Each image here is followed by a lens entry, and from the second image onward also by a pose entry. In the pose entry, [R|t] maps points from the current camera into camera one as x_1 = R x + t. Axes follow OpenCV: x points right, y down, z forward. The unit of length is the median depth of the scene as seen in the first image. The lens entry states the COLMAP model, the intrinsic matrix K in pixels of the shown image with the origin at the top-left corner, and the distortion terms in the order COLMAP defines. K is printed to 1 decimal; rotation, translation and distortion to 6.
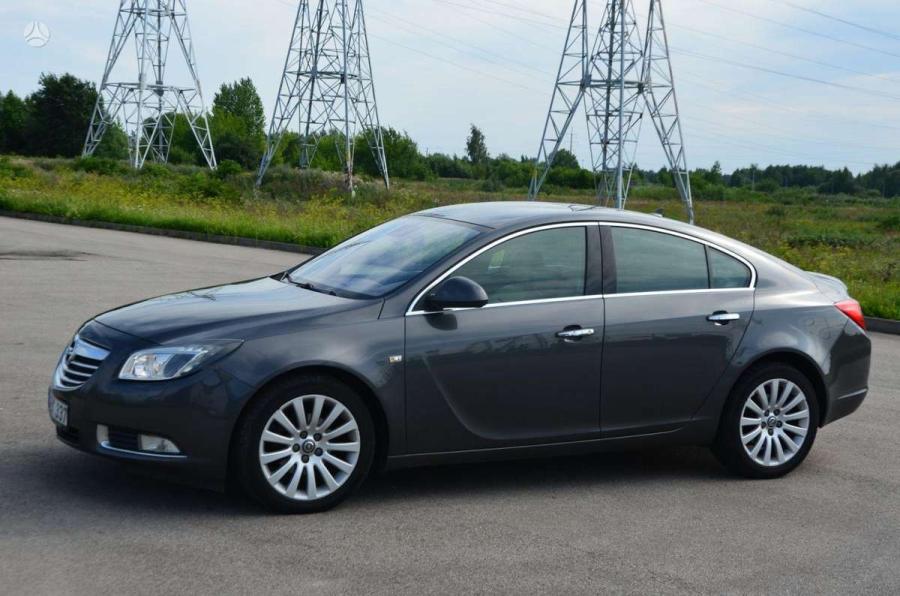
lens RADIAL K [[1272.6, 0, 560.6], [0, 1272.6, 297.2], [0, 0, 1]] dist [-0.037127, 0.055899]
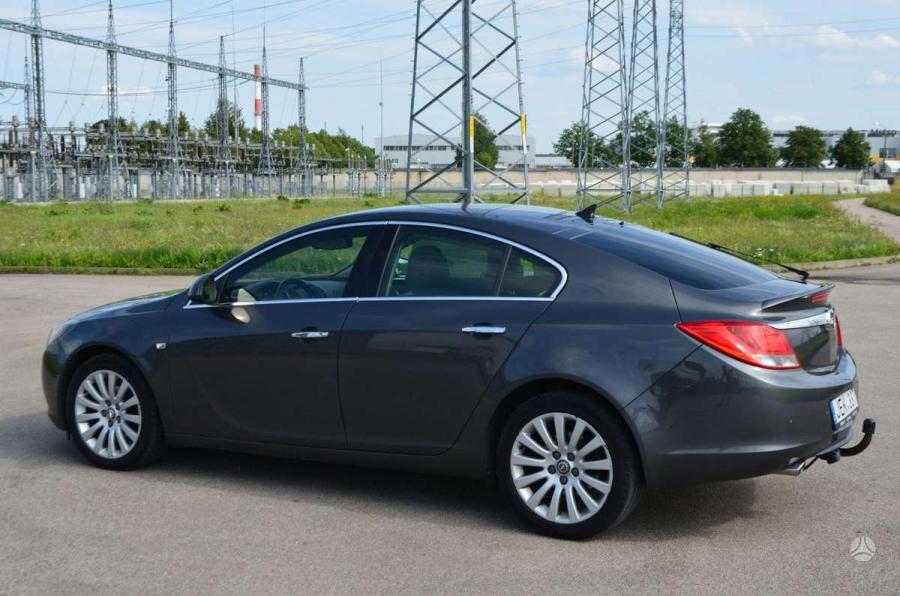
lens RADIAL K [[1272.6, 0, 560.6], [0, 1272.6, 297.2], [0, 0, 1]] dist [-0.037127, 0.055899]
pose [[0.557398, 0.021473, -0.829967, 0.811501], [-0.047230, 0.998867, -0.005877, -0.003253], [0.828901, 0.042475, 0.557781, 0.544014]]
